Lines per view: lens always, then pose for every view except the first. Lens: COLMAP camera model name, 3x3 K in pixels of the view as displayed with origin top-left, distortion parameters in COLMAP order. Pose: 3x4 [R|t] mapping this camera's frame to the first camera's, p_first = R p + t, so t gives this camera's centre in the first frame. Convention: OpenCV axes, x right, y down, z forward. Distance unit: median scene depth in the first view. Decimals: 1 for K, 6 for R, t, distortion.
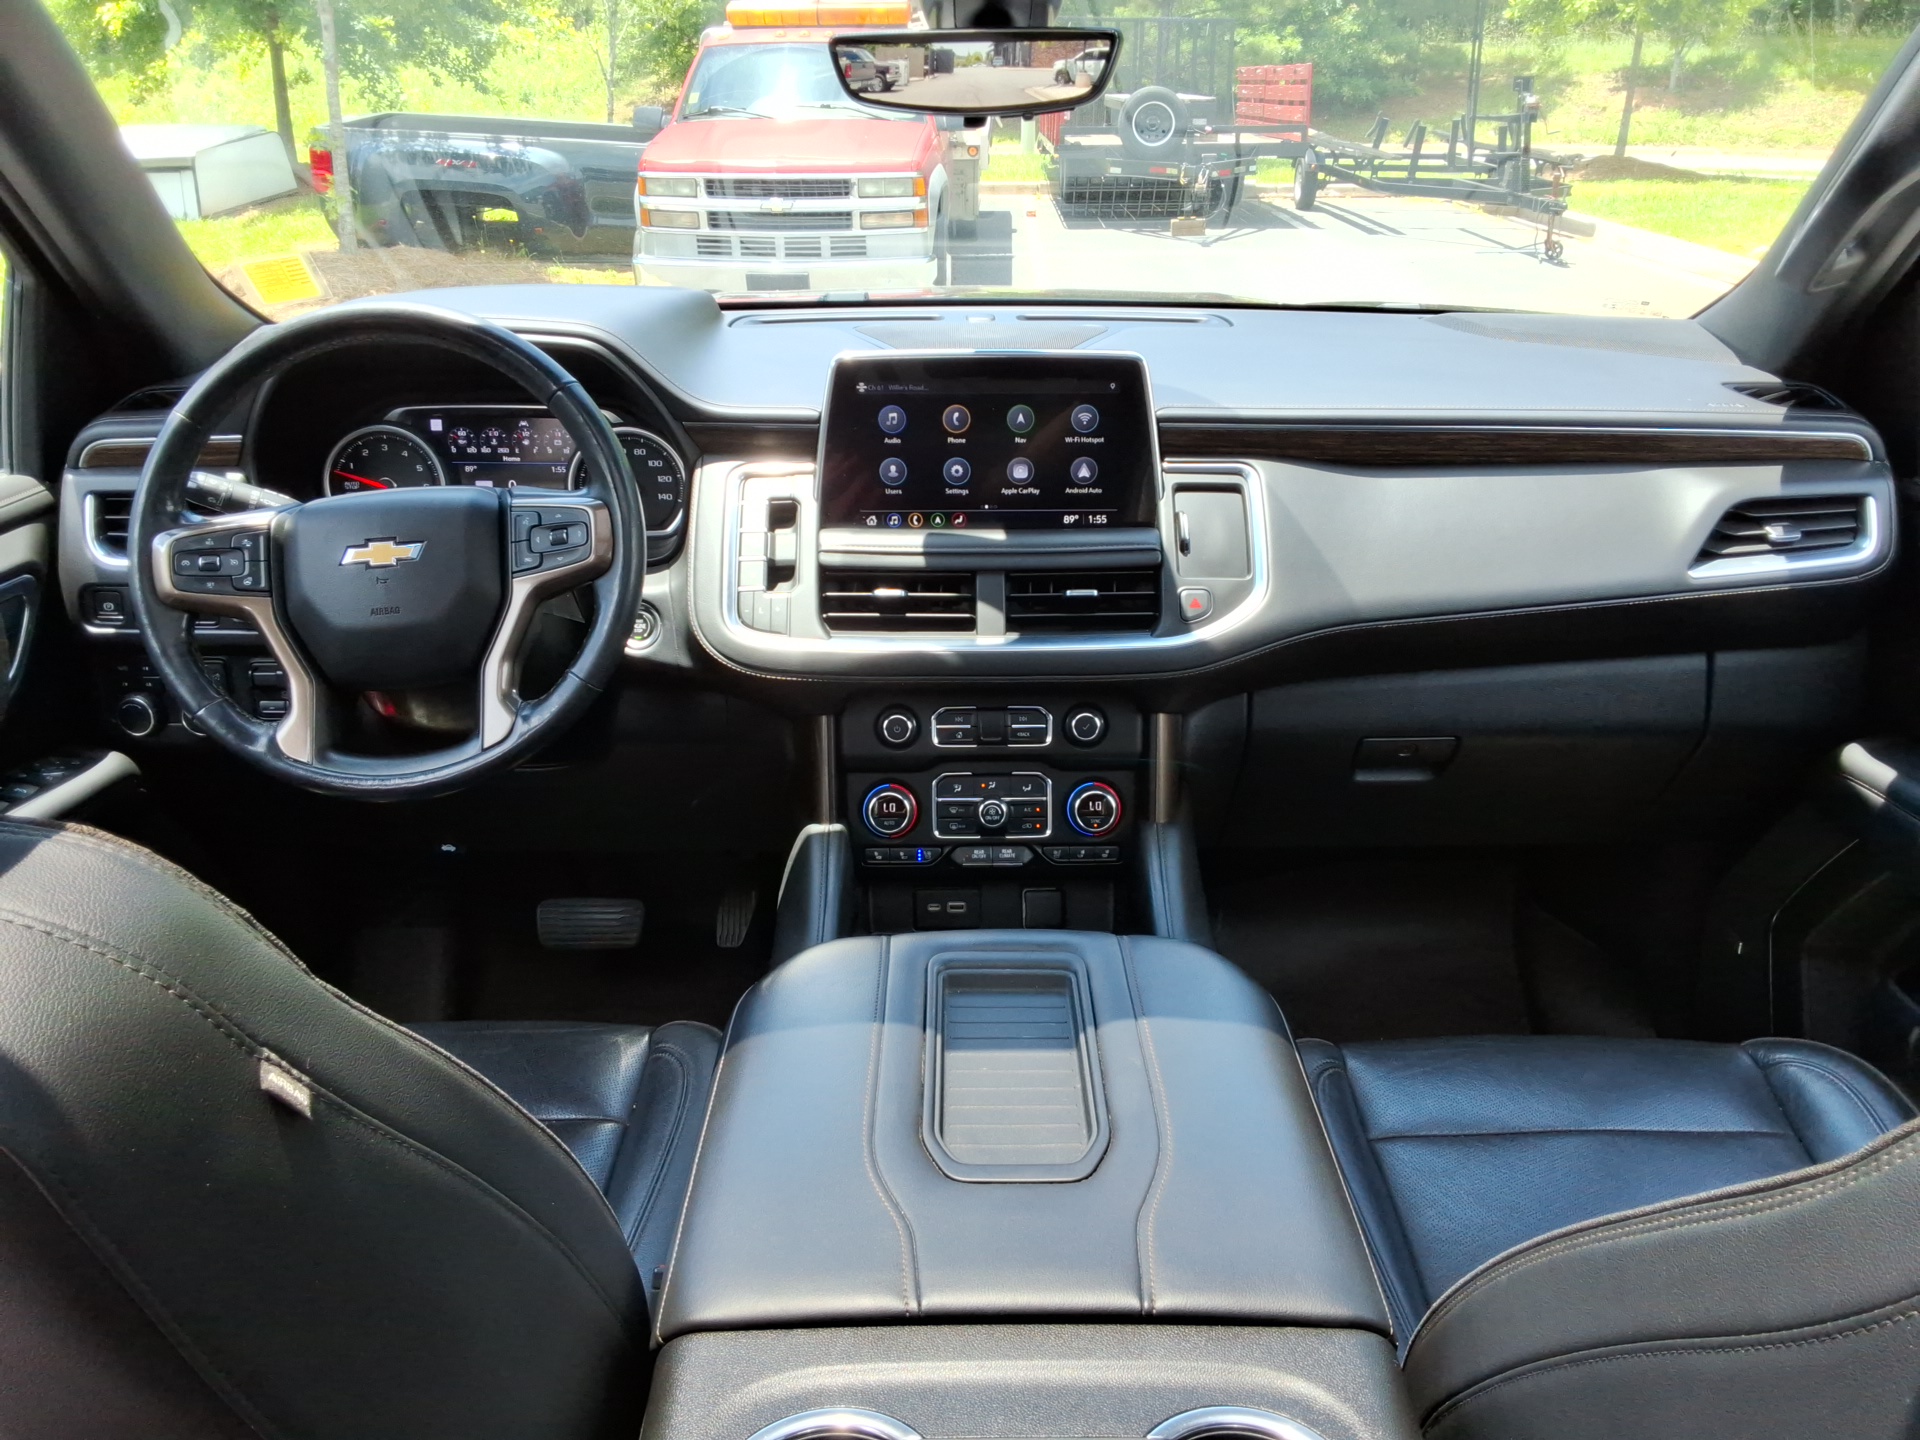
lens RADIAL K [[1542.6, 0, 974.6], [0, 1542.6, 696.9], [0, 0, 1]] dist [0.111929, -0.181170]
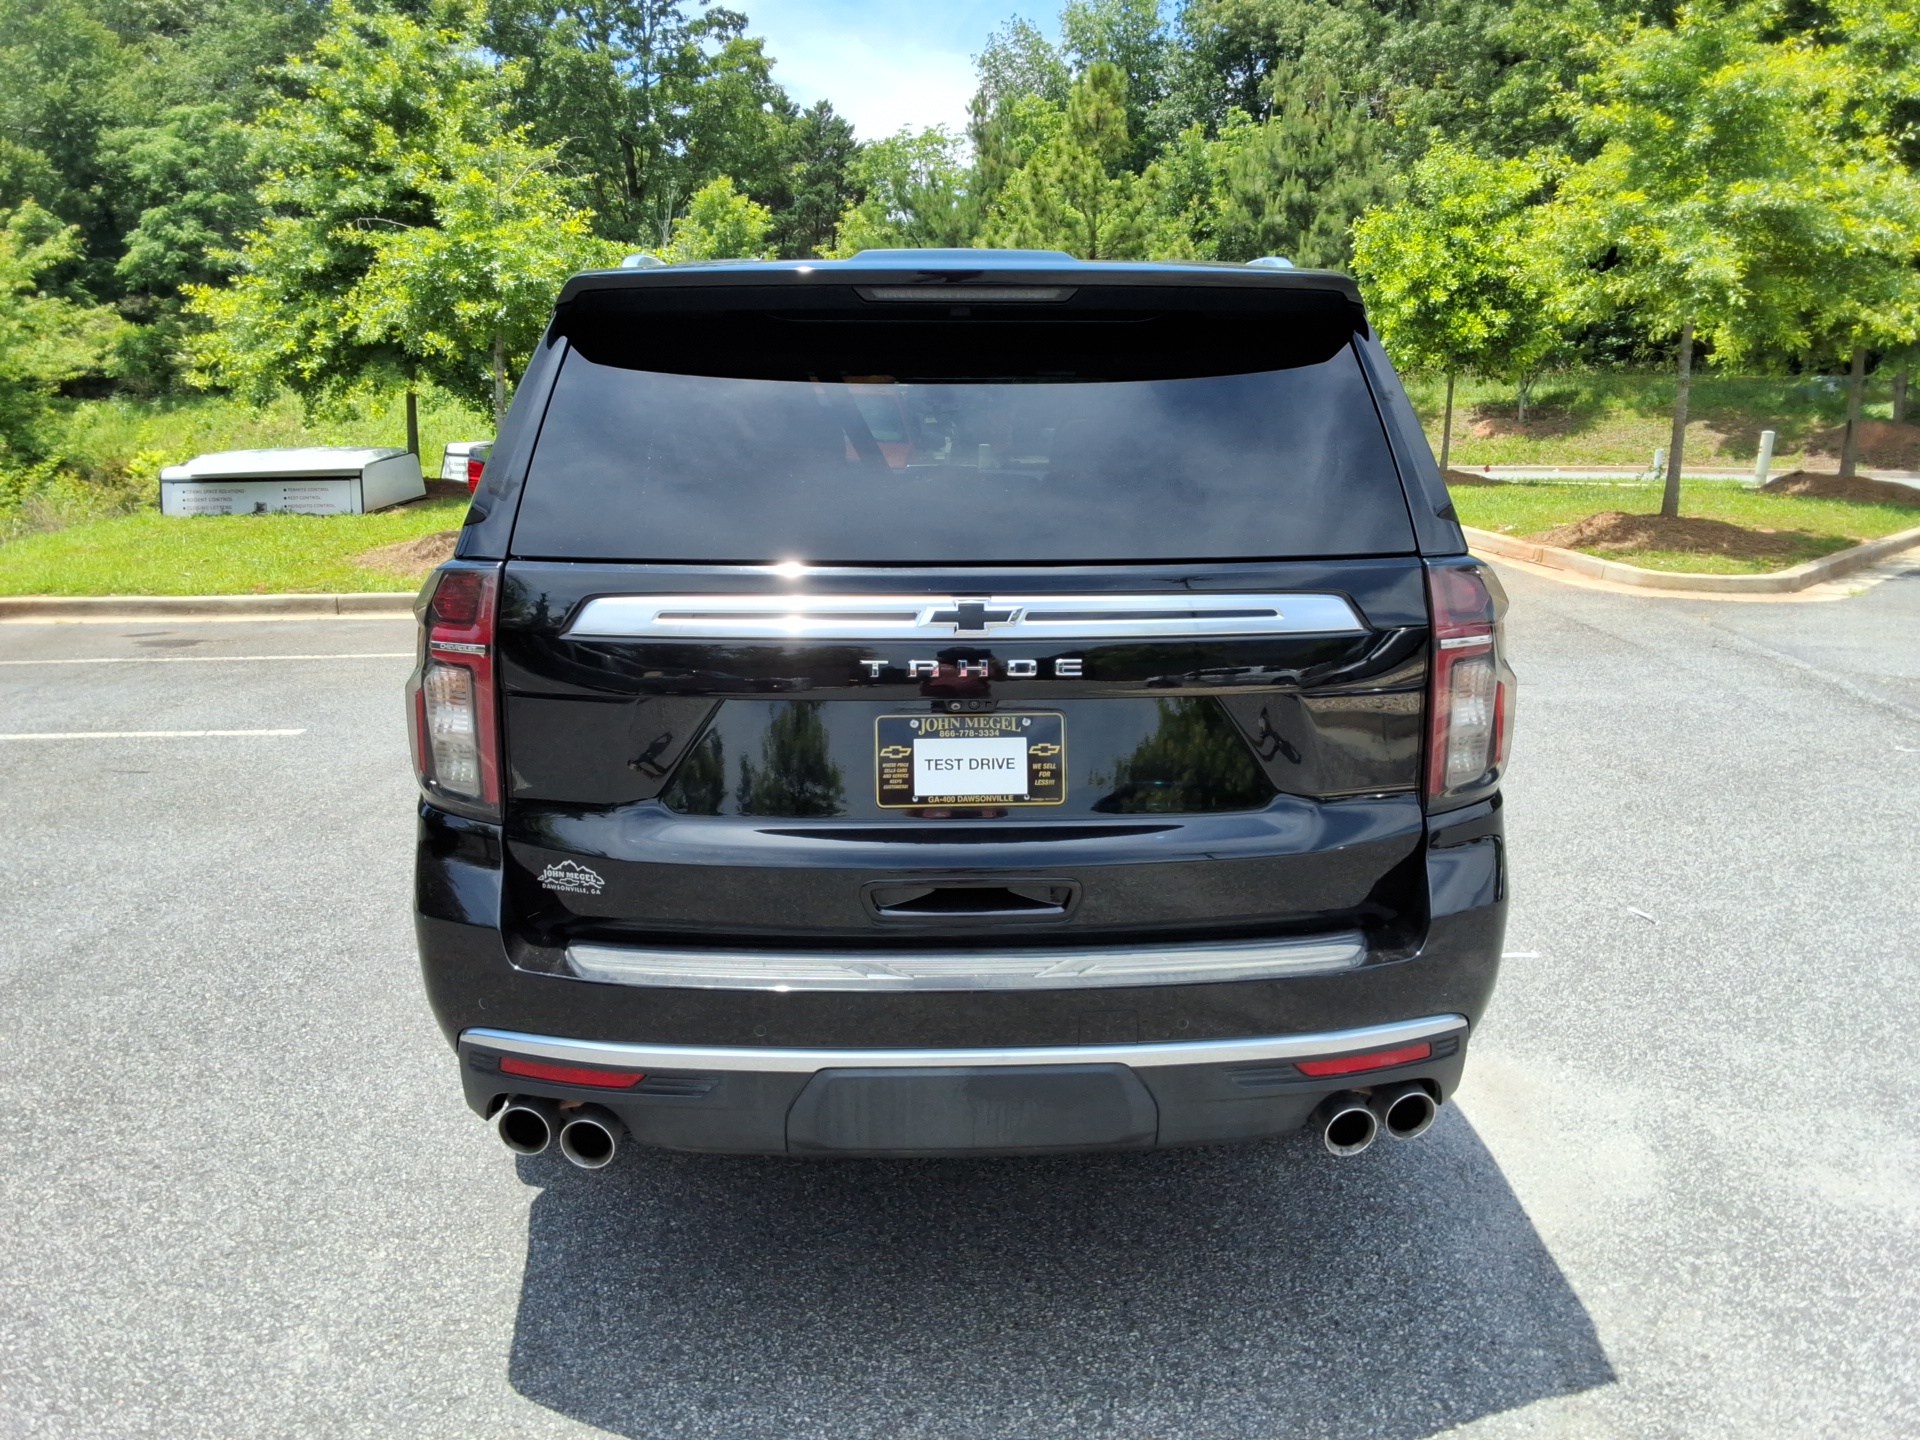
lens RADIAL K [[1542.6, 0, 974.6], [0, 1542.6, 696.9], [0, 0, 1]] dist [0.111929, -0.181170]
pose [[0.999761, -0.009340, 0.019752, 0.015654], [0.013036, 0.980481, -0.196180, 1.118366], [-0.017534, 0.196390, 0.980369, -2.762599]]
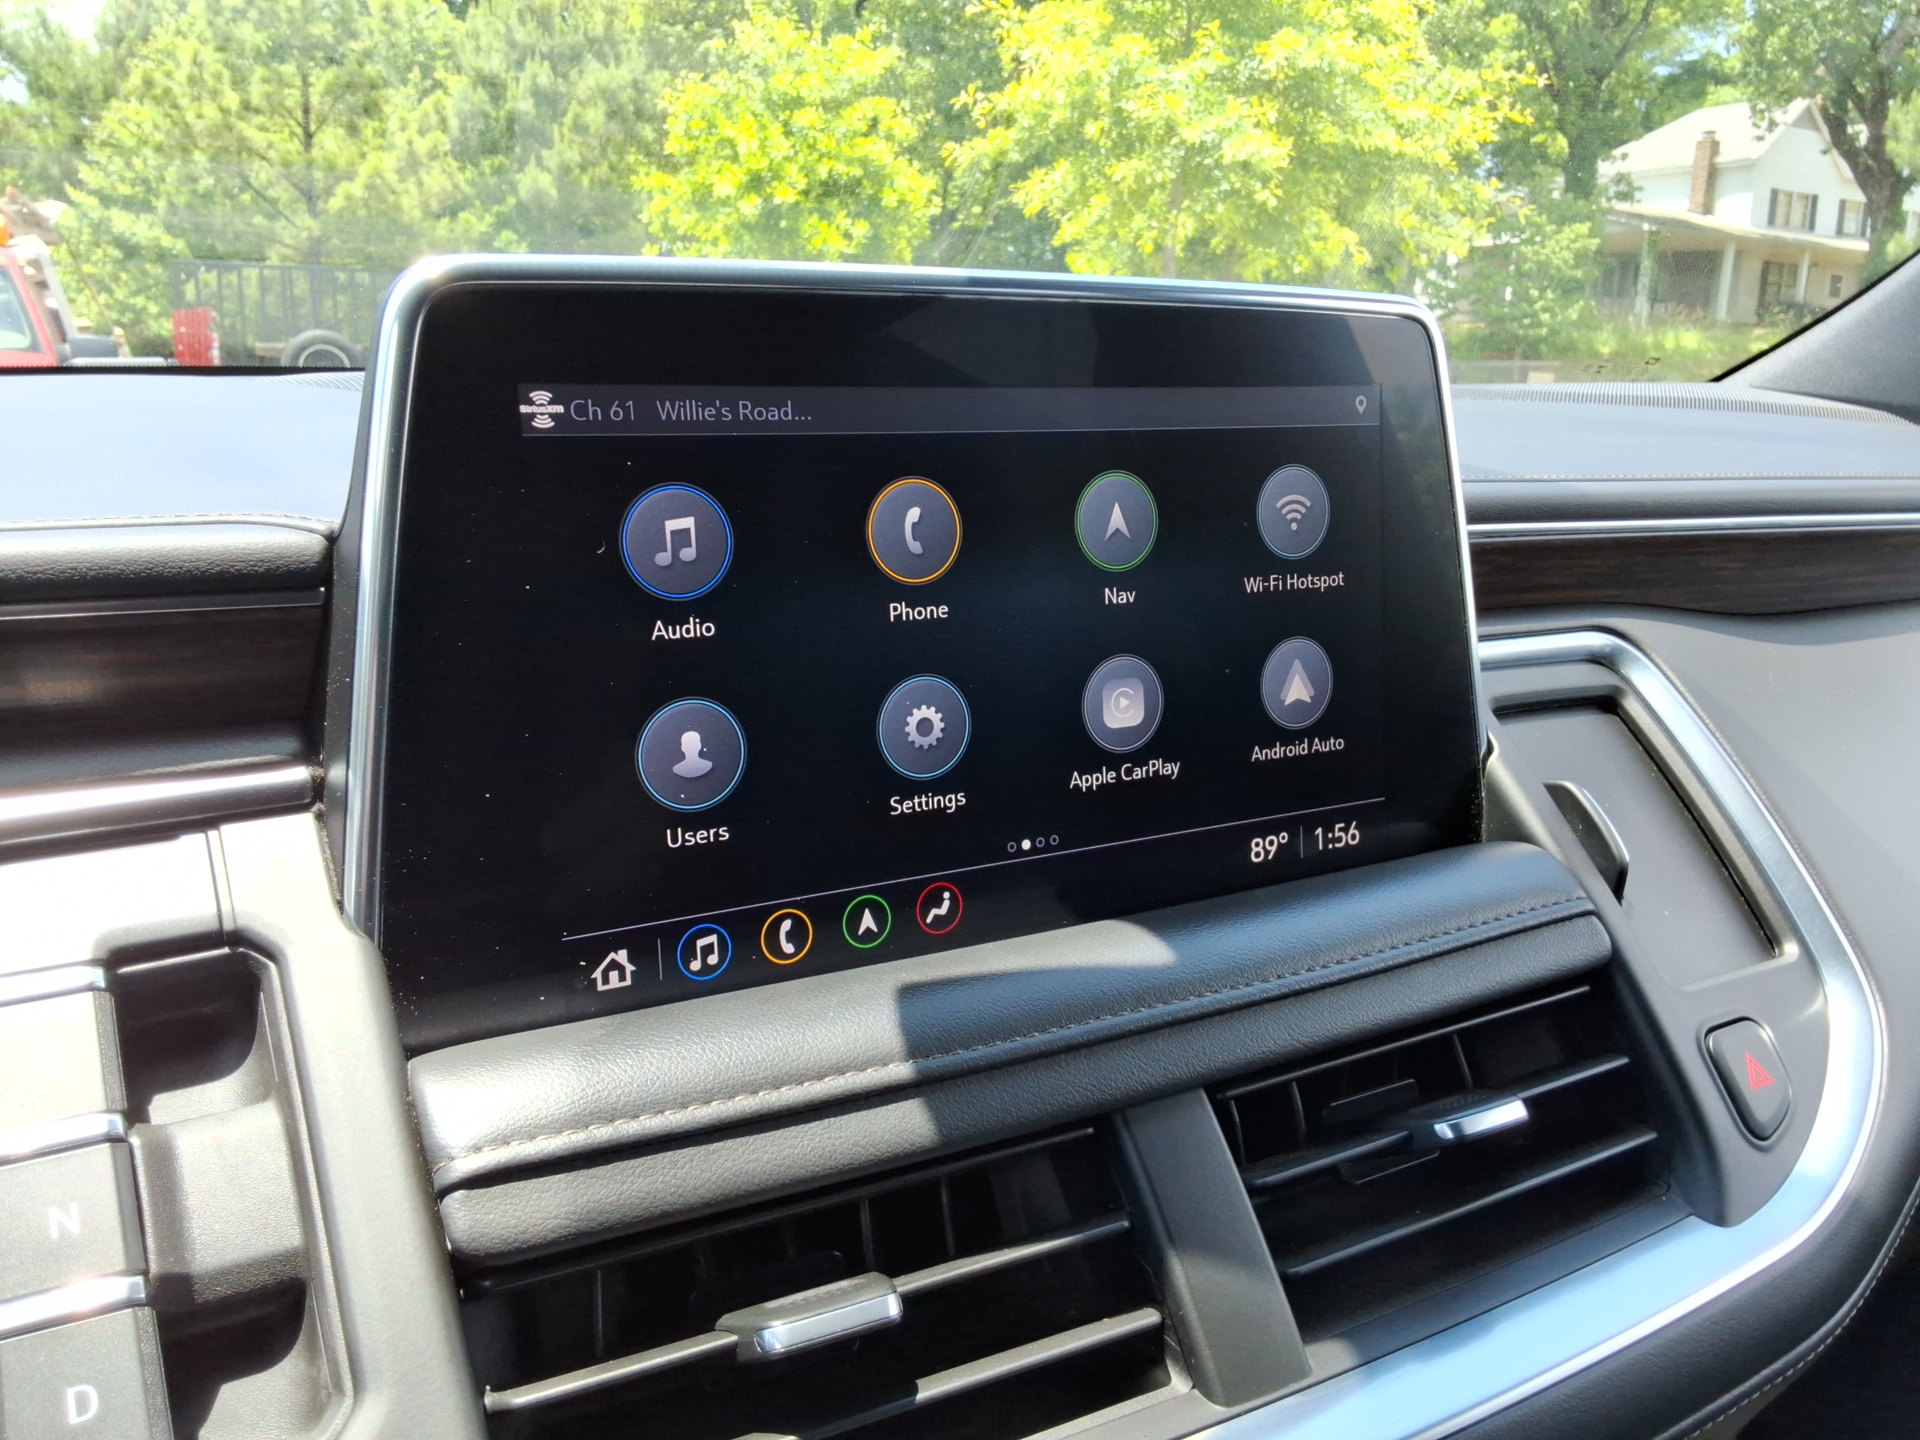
lens RADIAL K [[1560.2, 0, 979.0], [0, 1560.2, 714.8], [0, 0, 1]] dist [0.073902, -0.139473]
pose [[0.872179, -0.097996, 0.479270, -0.116745], [0.168586, 0.979924, -0.106429, -0.106594], [-0.459219, 0.173624, 0.871191, 0.688708]]
